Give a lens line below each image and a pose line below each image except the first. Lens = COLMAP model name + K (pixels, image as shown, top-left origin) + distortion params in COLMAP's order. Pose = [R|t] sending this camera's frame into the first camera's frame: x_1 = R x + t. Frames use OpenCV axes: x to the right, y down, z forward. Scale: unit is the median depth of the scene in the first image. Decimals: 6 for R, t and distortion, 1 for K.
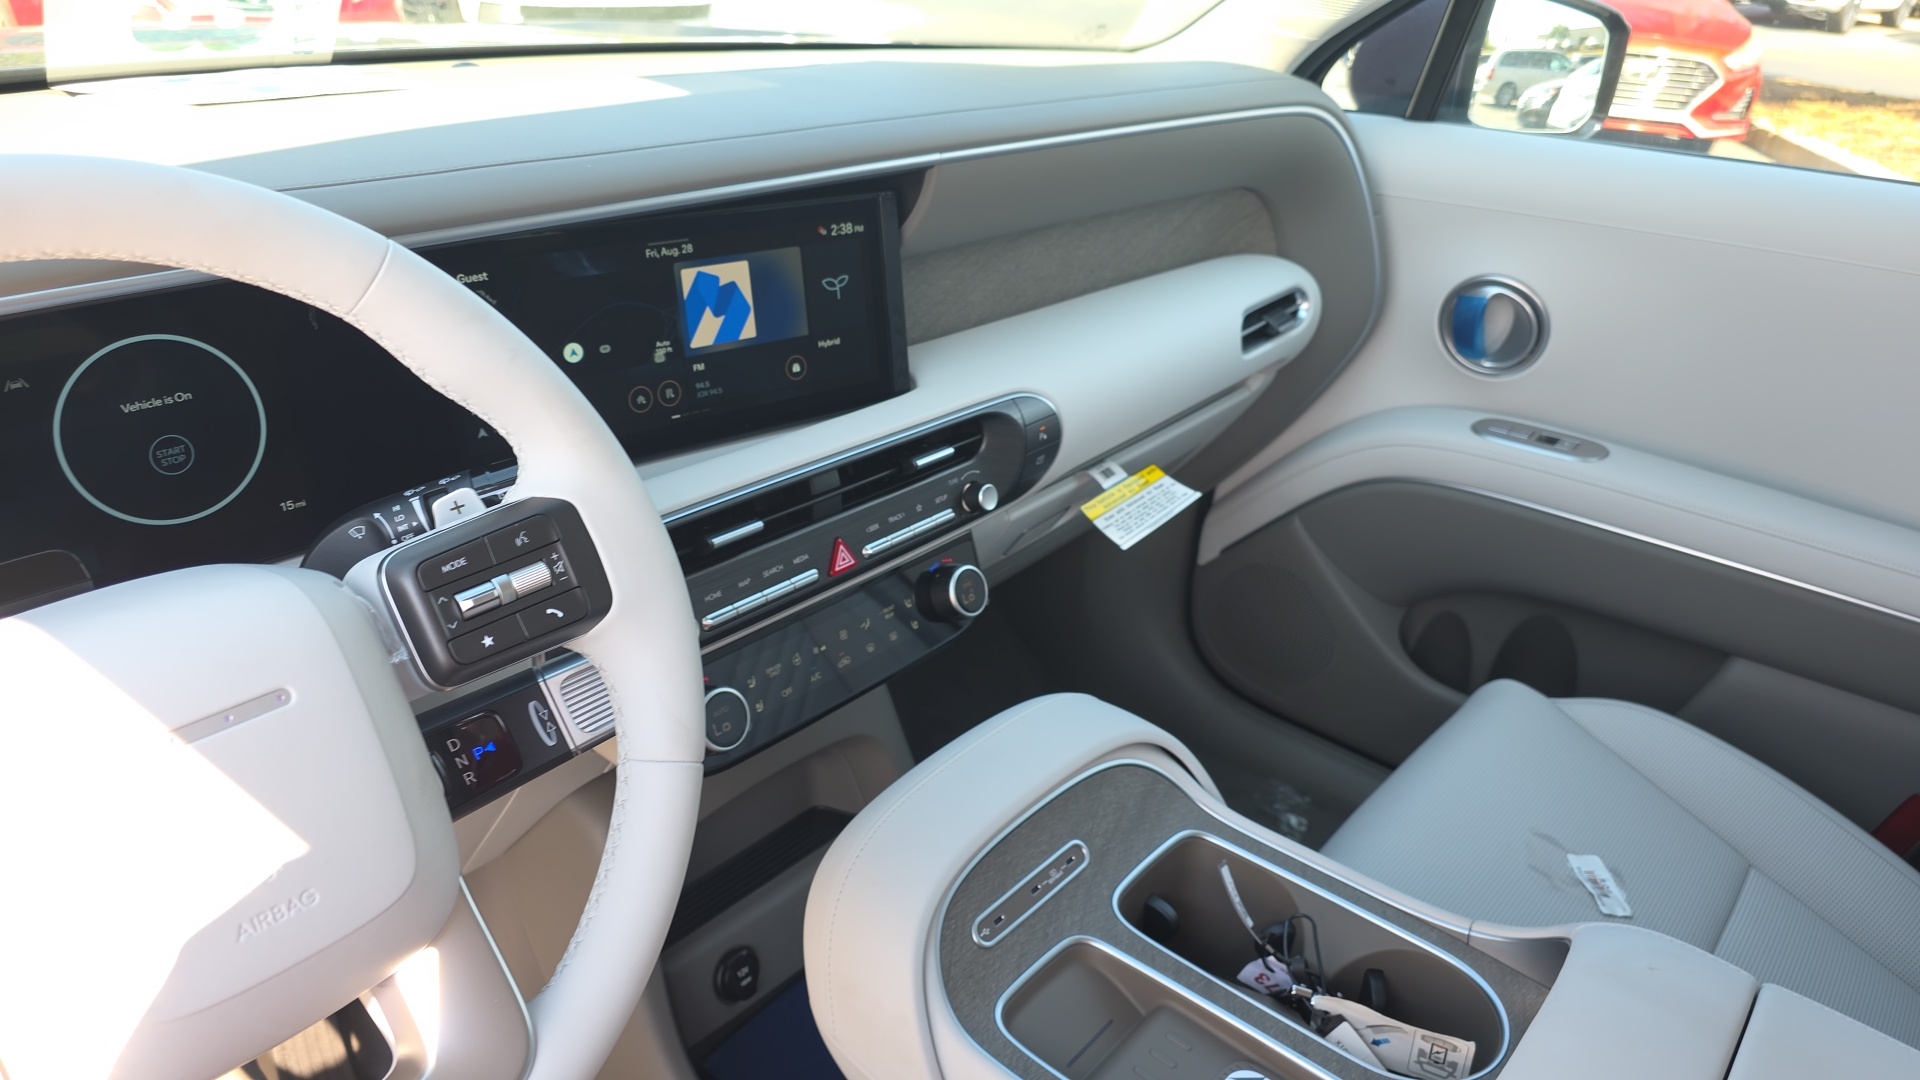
lens RADIAL K [[1308.7, 0, 974.7], [0, 1308.7, 536.7], [0, 0, 1]] dist [0.031017, -0.036153]
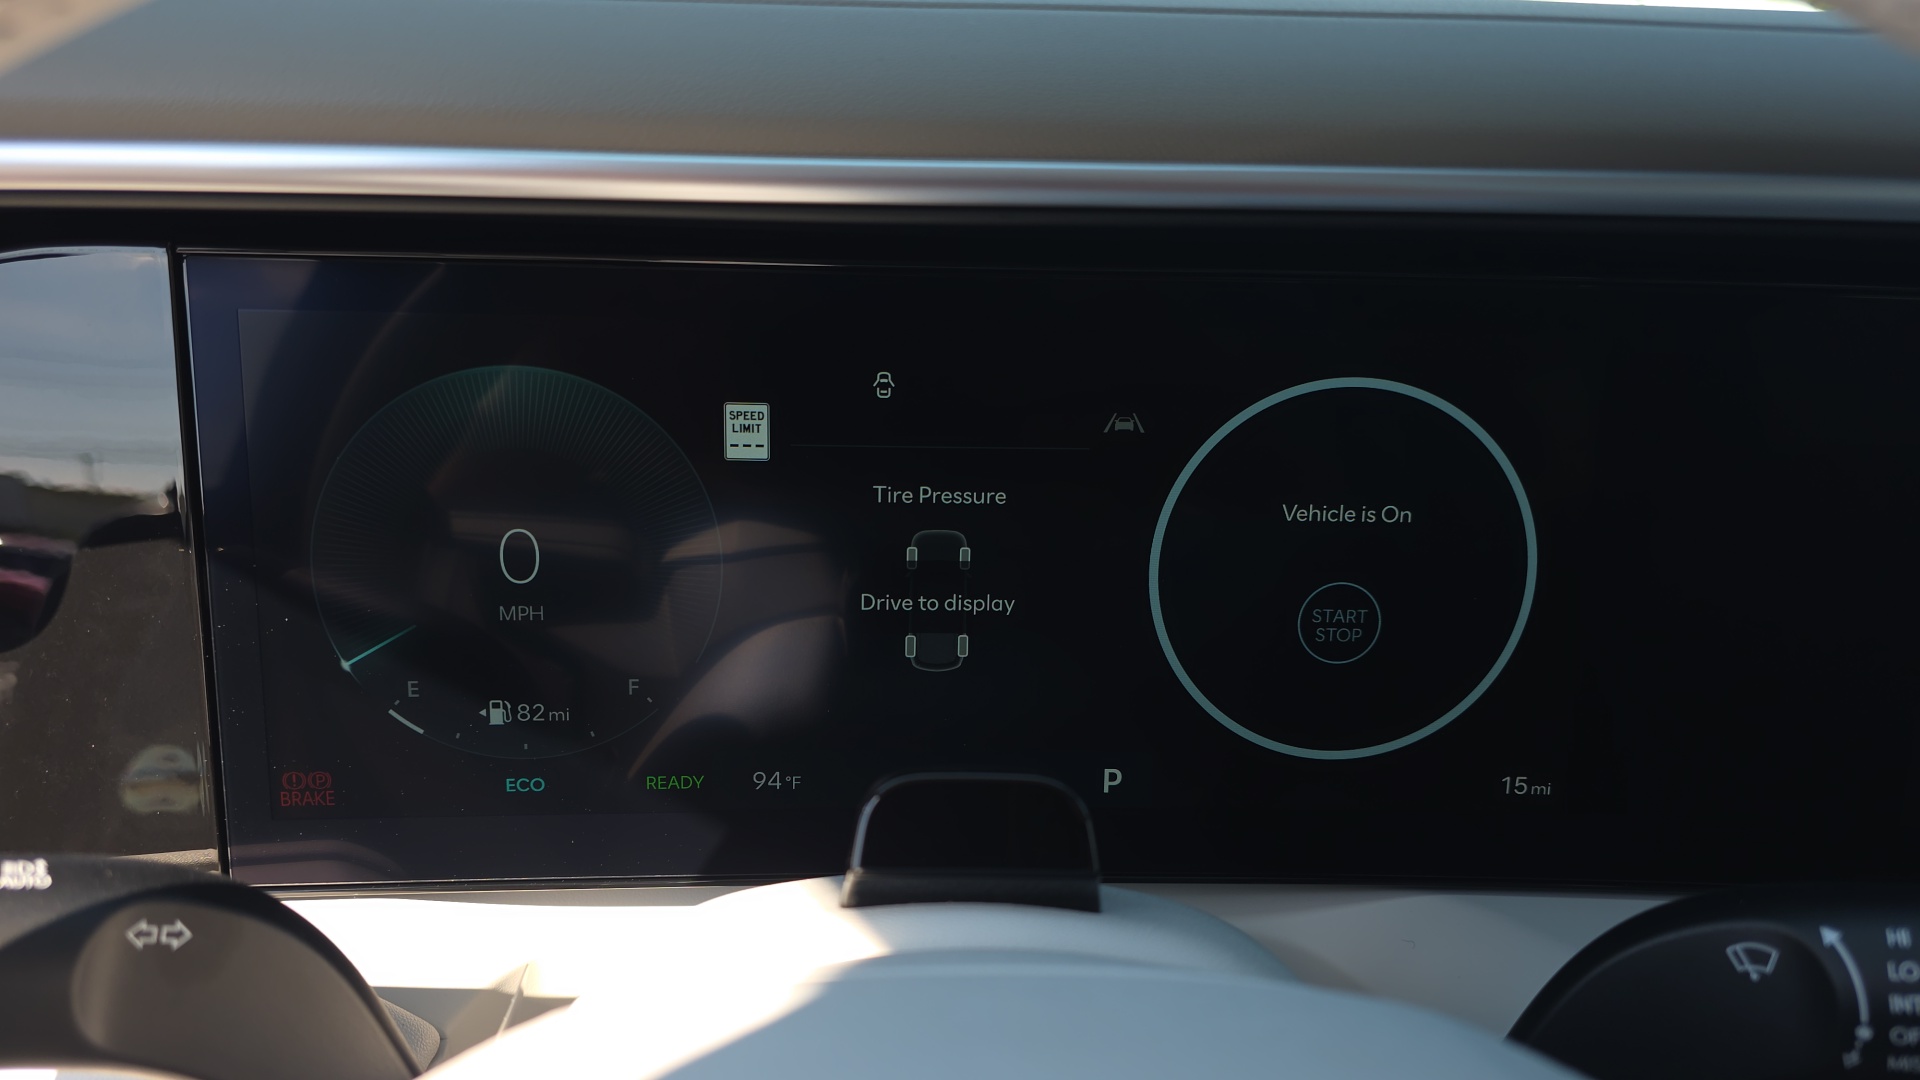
lens RADIAL K [[1321.0, 0, 973.0], [0, 1321.0, 501.2], [0, 0, 1]] dist [0.059335, -0.062305]
pose [[0.666848, 0.190547, -0.720420, -0.265893], [-0.312929, 0.948990, -0.038657, -0.032720], [0.676305, 0.251219, 0.692460, 0.417022]]
